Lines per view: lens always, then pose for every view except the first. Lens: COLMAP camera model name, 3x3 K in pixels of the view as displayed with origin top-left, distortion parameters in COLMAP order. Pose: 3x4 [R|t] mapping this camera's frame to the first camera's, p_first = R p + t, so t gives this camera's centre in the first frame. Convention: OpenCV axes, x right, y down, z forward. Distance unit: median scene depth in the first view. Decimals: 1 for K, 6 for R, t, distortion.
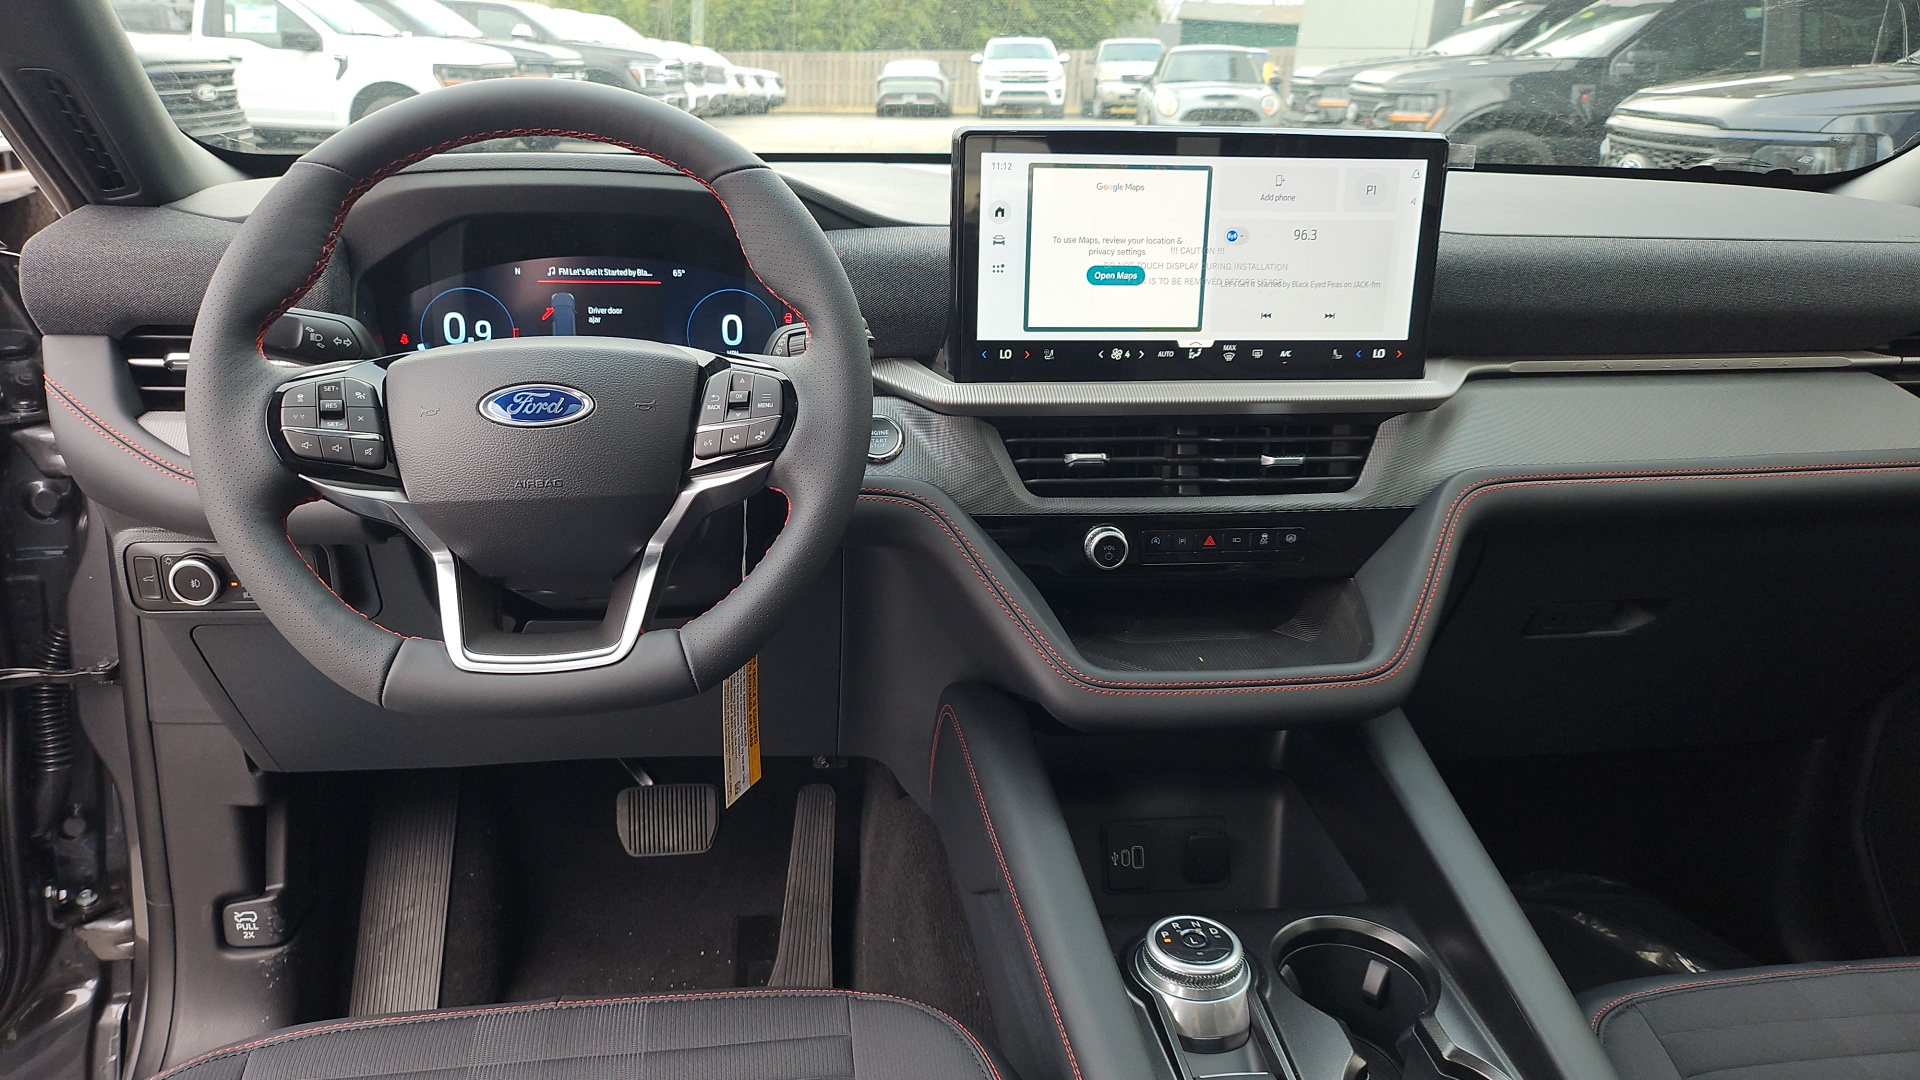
lens RADIAL K [[1327.5, 0, 960.1], [0, 1327.5, 551.1], [0, 0, 1]] dist [0.003393, 0.002001]
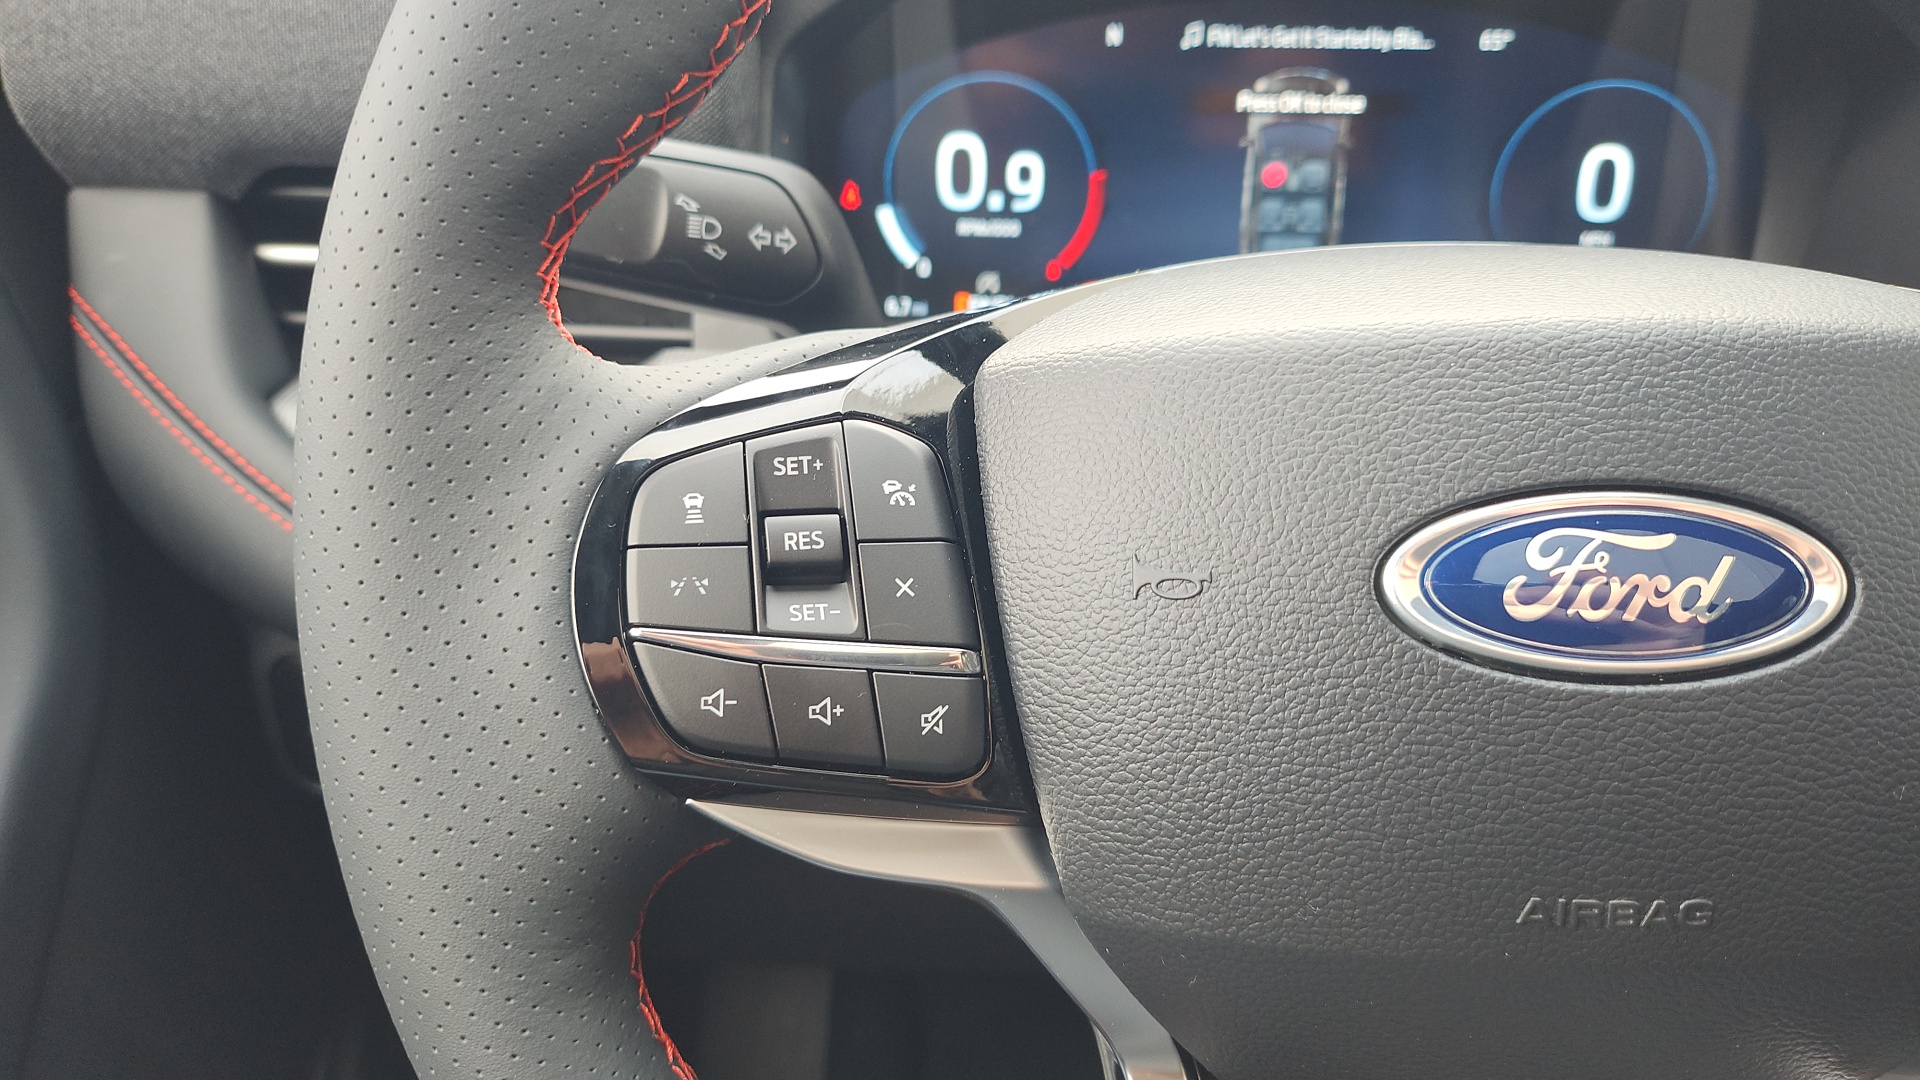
lens RADIAL K [[1383.3, 0, 960.0], [0, 1383.3, 540.0], [0, 0, 1]] dist [0.004620, 0.004703]
pose [[0.980758, 0.064908, -0.184121, -0.376904], [-0.041205, 0.990689, 0.129762, -0.139950], [0.190829, -0.119678, 0.974300, 0.710472]]
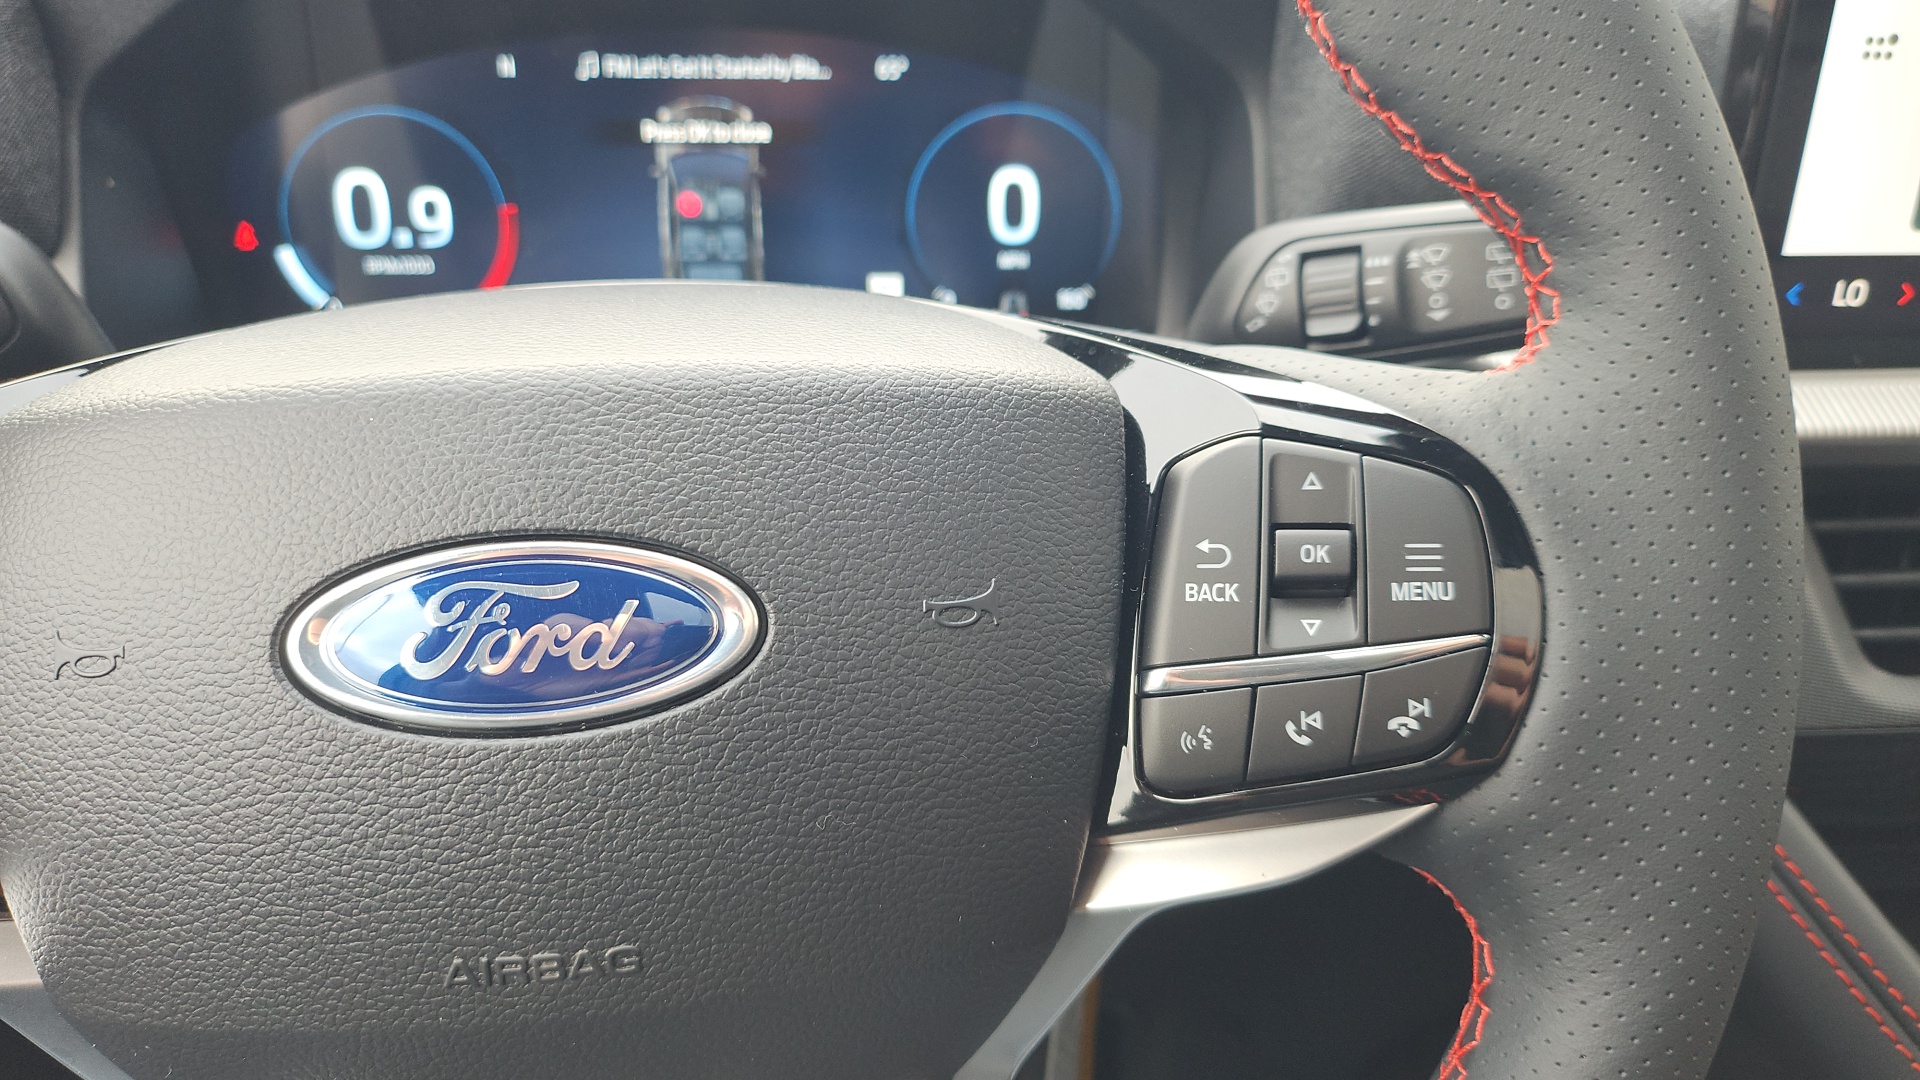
lens RADIAL K [[1394.8, 0, 962.3], [0, 1394.8, 534.3], [0, 0, 1]] dist [0.010740, -0.047294]
pose [[0.998661, 0.007588, -0.051163, -0.220548], [-0.001856, 0.993799, 0.111172, -0.150012], [0.051690, -0.110928, 0.992483, 0.733016]]
